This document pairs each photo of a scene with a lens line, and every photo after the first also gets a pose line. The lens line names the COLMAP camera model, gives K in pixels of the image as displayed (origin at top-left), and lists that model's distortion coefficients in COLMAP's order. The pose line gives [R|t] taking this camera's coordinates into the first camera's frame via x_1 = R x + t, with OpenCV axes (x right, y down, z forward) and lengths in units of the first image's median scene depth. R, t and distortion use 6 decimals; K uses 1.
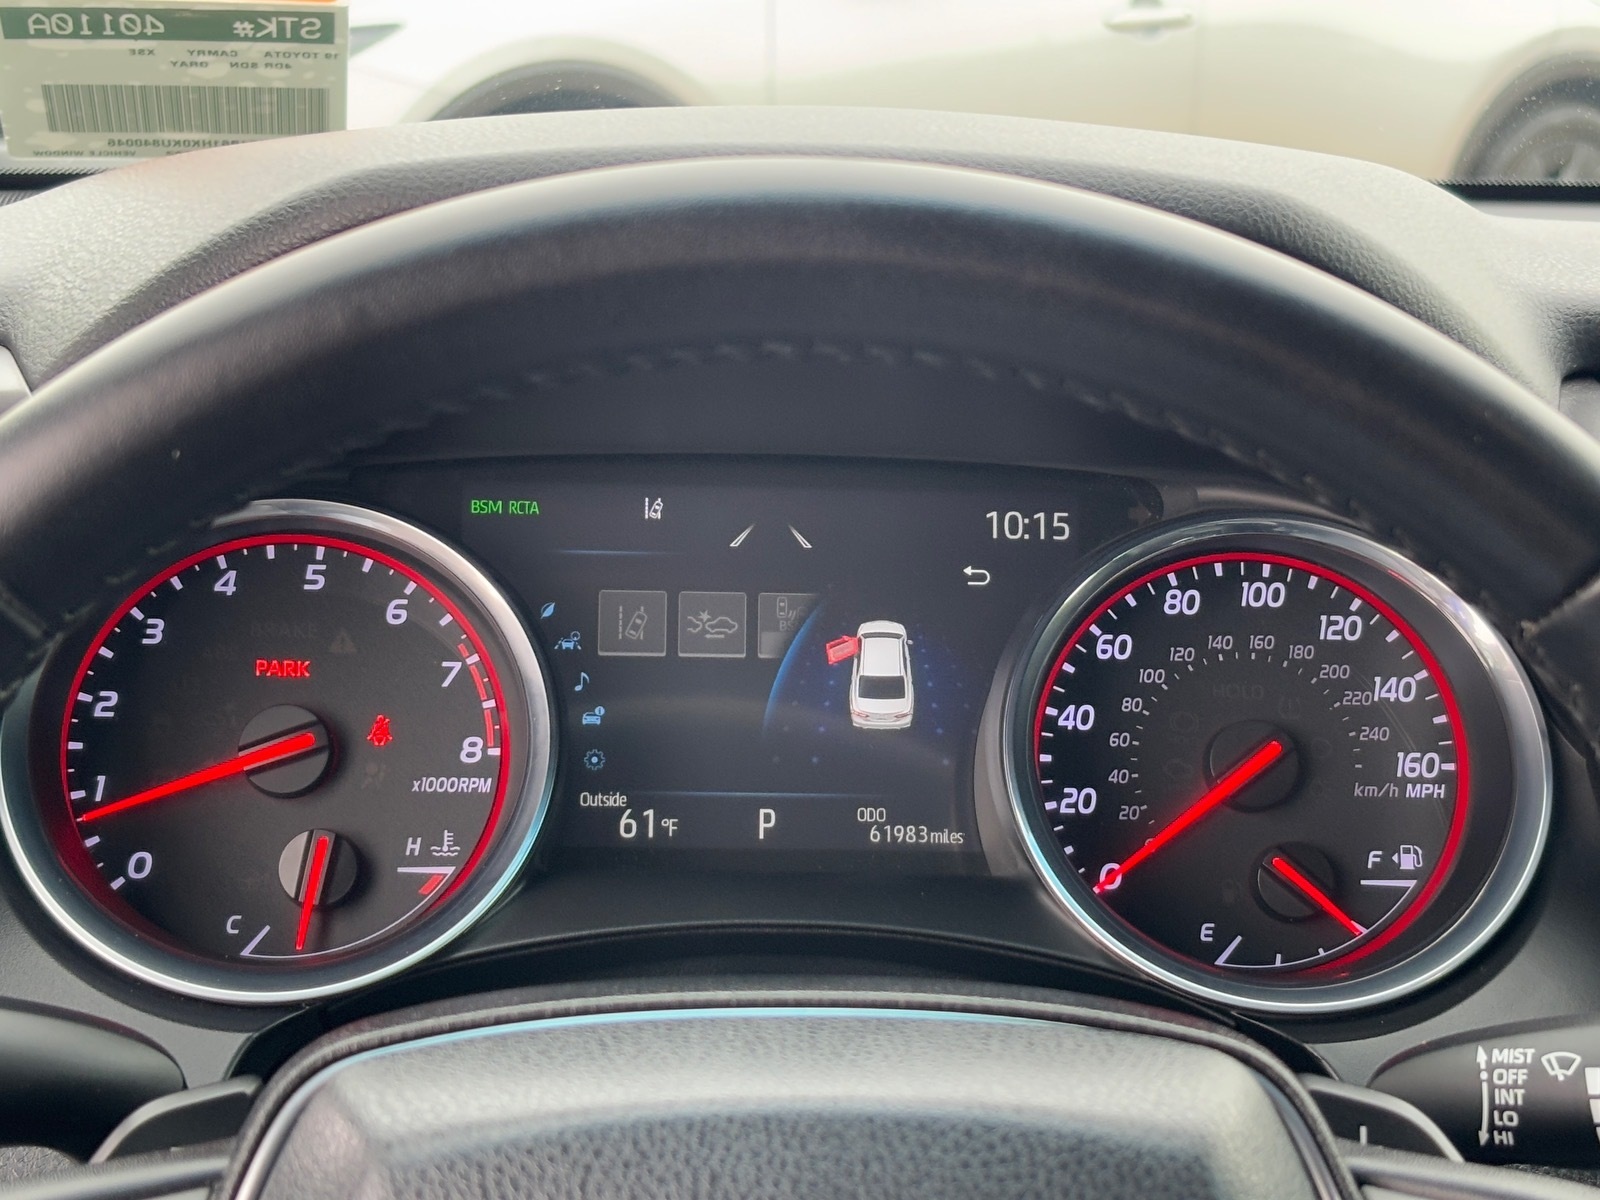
lens RADIAL K [[2995.8, 0, 829.0], [0, 2995.8, 532.7], [0, 0, 1]] dist [0.212393, -1.151540]
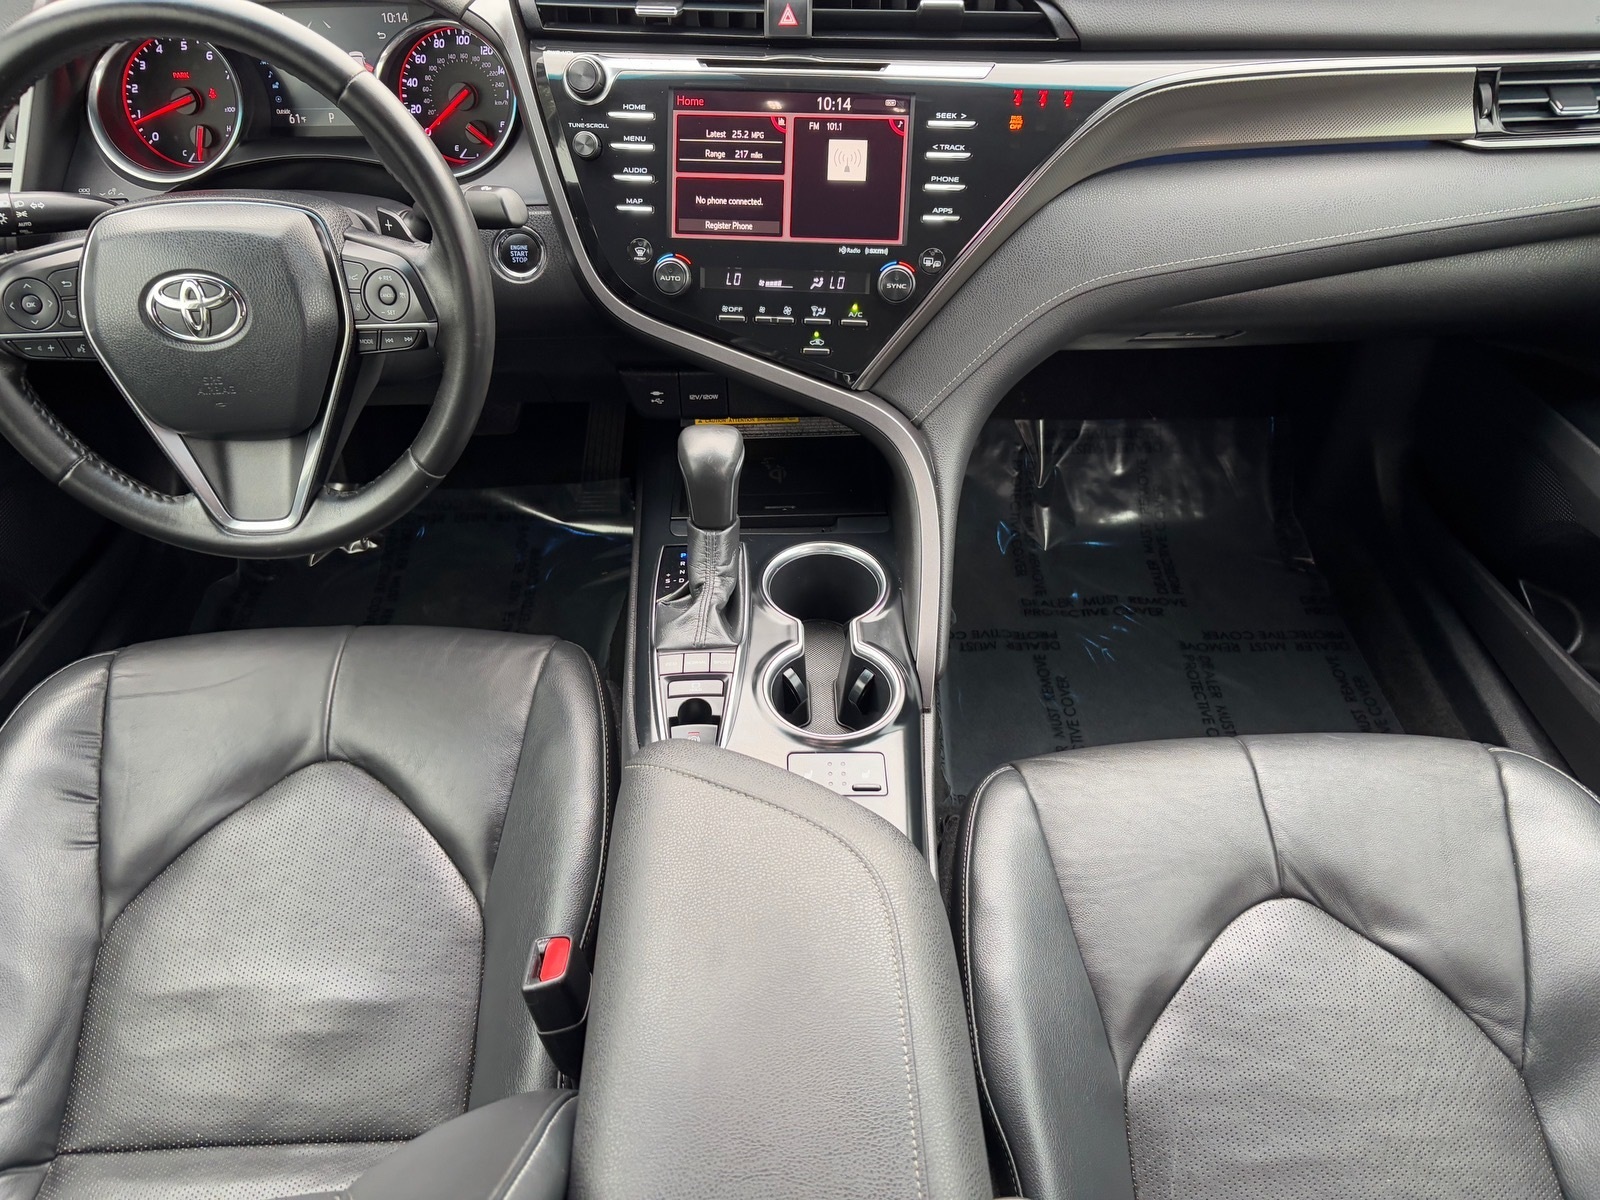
lens RADIAL K [[1217.2, 0, 796.0], [0, 1217.2, 609.3], [0, 0, 1]] dist [0.015449, -0.003402]
pose [[0.998113, -0.005365, -0.061169, 0.608100], [0.037674, 0.840148, 0.541048, -0.173587], [0.048488, -0.542331, 0.838764, -0.482644]]
